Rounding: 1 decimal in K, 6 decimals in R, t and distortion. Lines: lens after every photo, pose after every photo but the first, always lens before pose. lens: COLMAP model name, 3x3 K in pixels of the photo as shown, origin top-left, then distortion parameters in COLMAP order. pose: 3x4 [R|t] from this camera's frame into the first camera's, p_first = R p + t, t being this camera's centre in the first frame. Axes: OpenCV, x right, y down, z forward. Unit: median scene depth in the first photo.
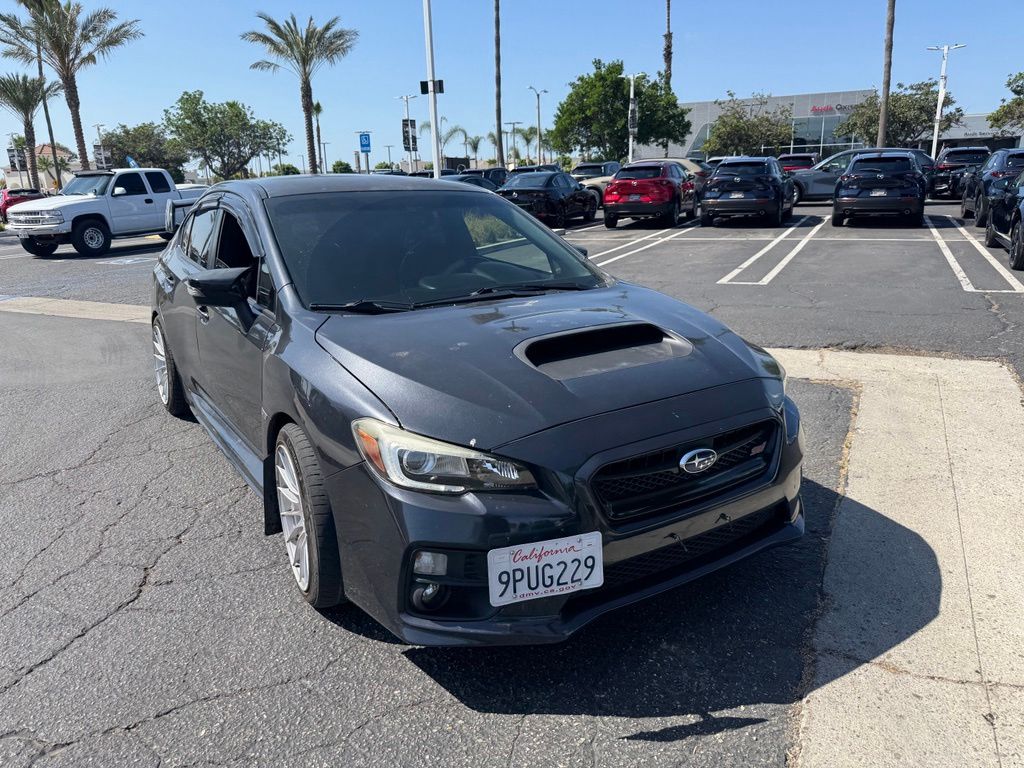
lens RADIAL K [[723.8, 0, 504.5], [0, 723.8, 390.4], [0, 0, 1]] dist [0.025992, -0.034128]
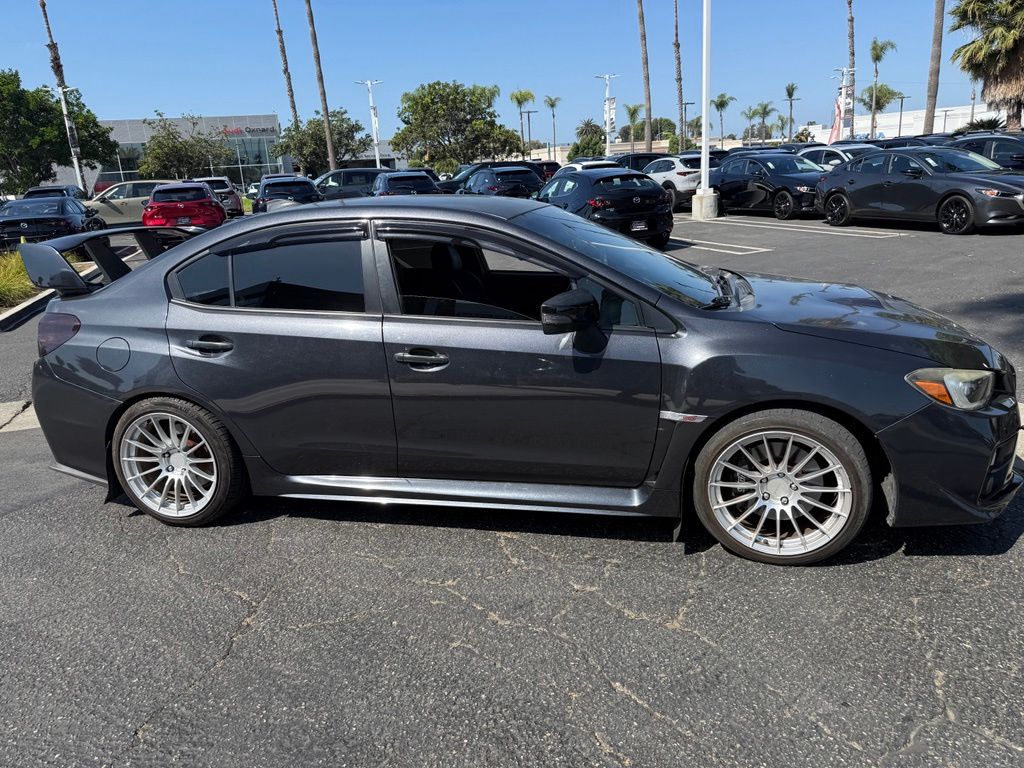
lens RADIAL K [[723.8, 0, 507.1], [0, 723.8, 382.1], [0, 0, 1]] dist [0.025992, -0.034128]
pose [[0.721030, -0.202457, 0.662666, -0.172307], [0.226753, 0.972645, 0.050437, -0.018783], [-0.654750, 0.113895, 0.747215, 0.057260]]
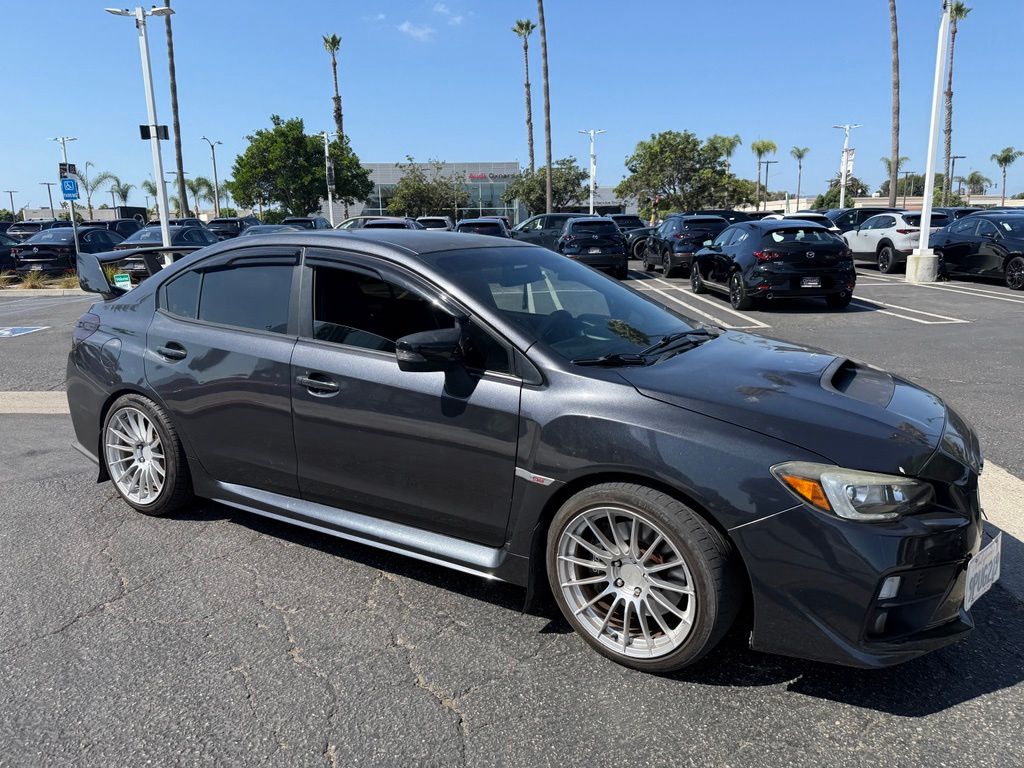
lens RADIAL K [[723.8, 0, 503.6], [0, 723.8, 383.0], [0, 0, 1]] dist [0.025992, -0.034128]
pose [[0.902147, -0.071475, 0.425467, -0.109917], [0.105911, 0.992694, -0.057807, -0.006330], [-0.418227, 0.097212, 0.903126, 0.024159]]
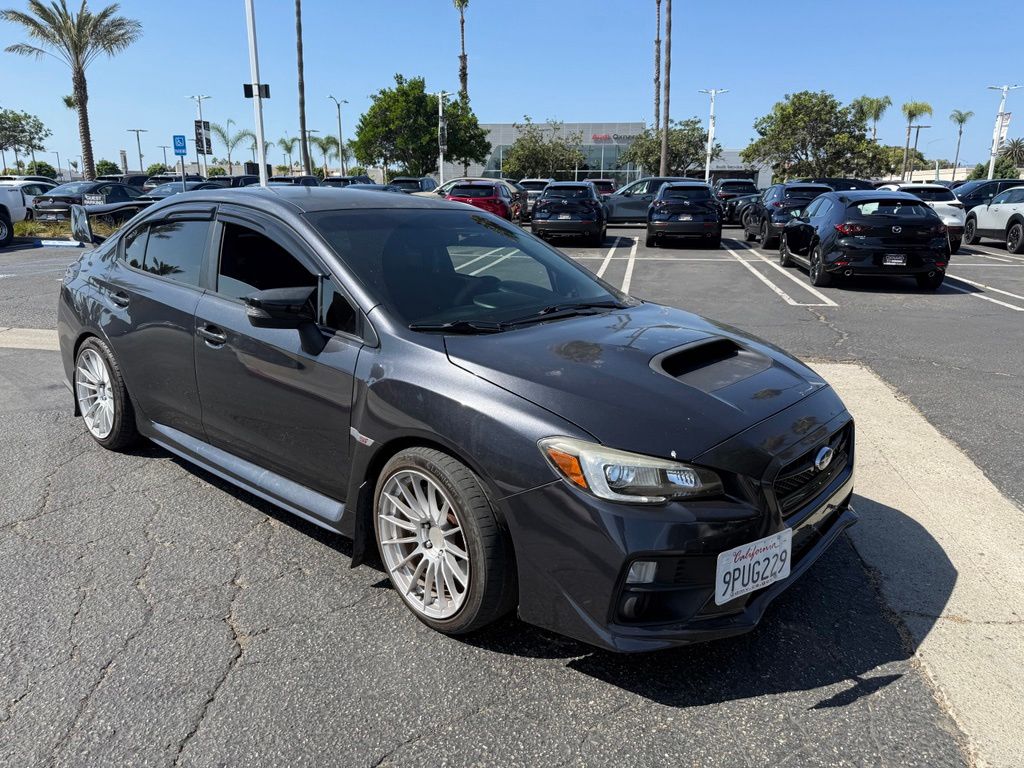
lens RADIAL K [[723.8, 0, 513.7], [0, 723.8, 389.4], [0, 0, 1]] dist [0.025992, -0.034128]
pose [[0.958038, -0.035841, 0.284392, -0.059200], [0.041152, 0.999072, -0.012719, -0.002076], [-0.283672, 0.023889, 0.958624, 0.004011]]
